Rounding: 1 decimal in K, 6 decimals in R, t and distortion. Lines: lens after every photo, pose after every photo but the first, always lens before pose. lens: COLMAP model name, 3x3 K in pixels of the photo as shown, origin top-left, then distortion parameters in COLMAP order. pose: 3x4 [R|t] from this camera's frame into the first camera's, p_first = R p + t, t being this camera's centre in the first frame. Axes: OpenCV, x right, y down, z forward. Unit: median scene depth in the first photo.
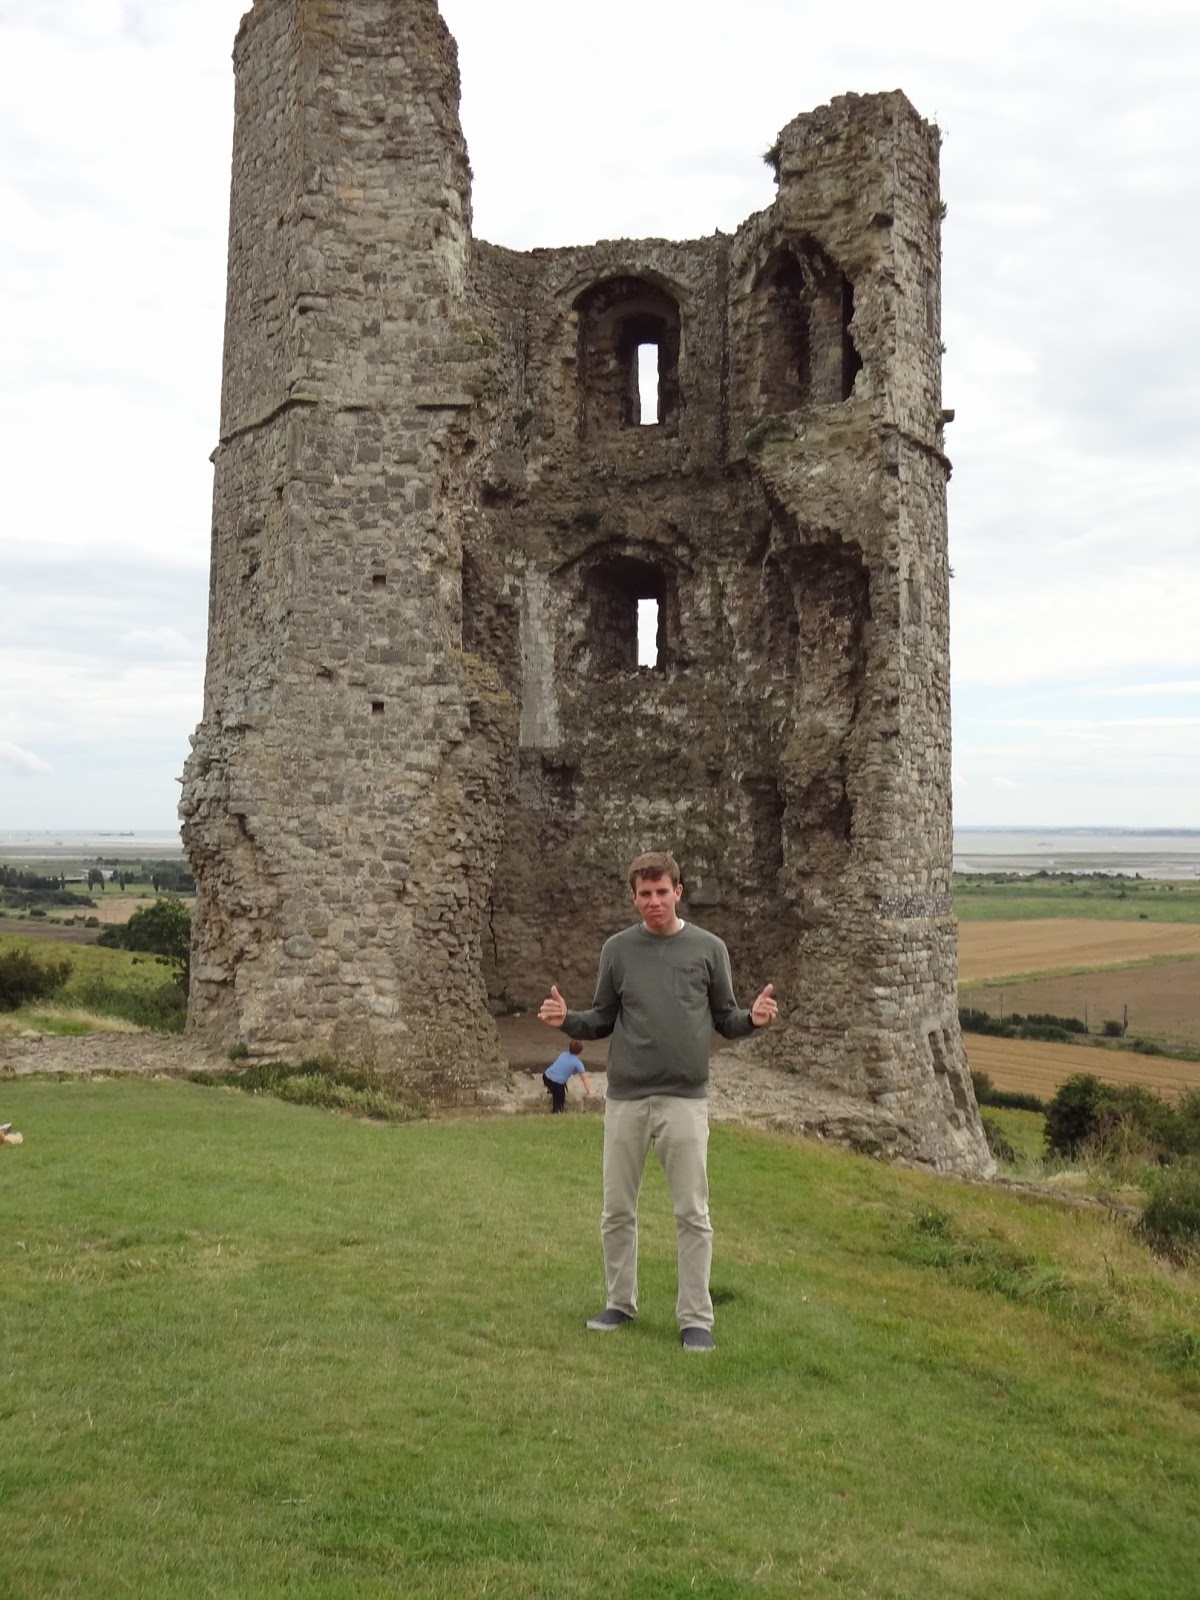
lens RADIAL K [[2083.5, 0, 581.3], [0, 2083.5, 792.7], [0, 0, 1]] dist [0.003233, 0.000000]
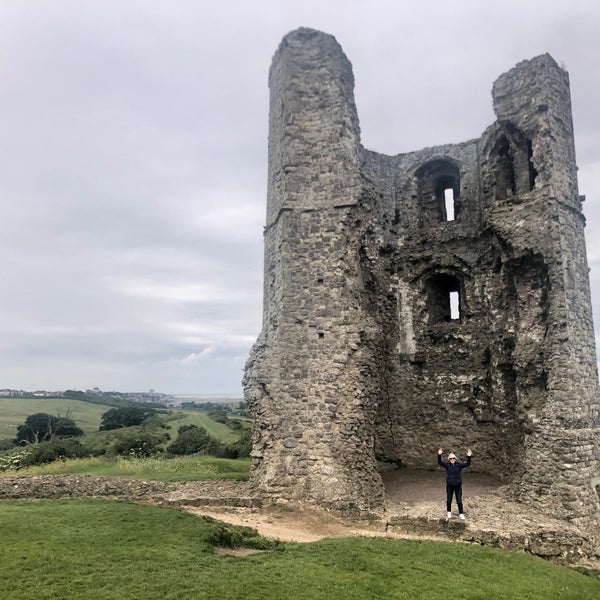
lens RADIAL K [[666.3, 0, 285.6], [0, 666.3, 296.3], [0, 0, 1]] dist [0.041655, 0.000000]
pose [[0.965459, -0.053280, -0.255051, 0.053522], [0.021407, 0.991780, -0.126151, 0.007581], [0.259676, 0.116334, 0.958663, 0.273915]]
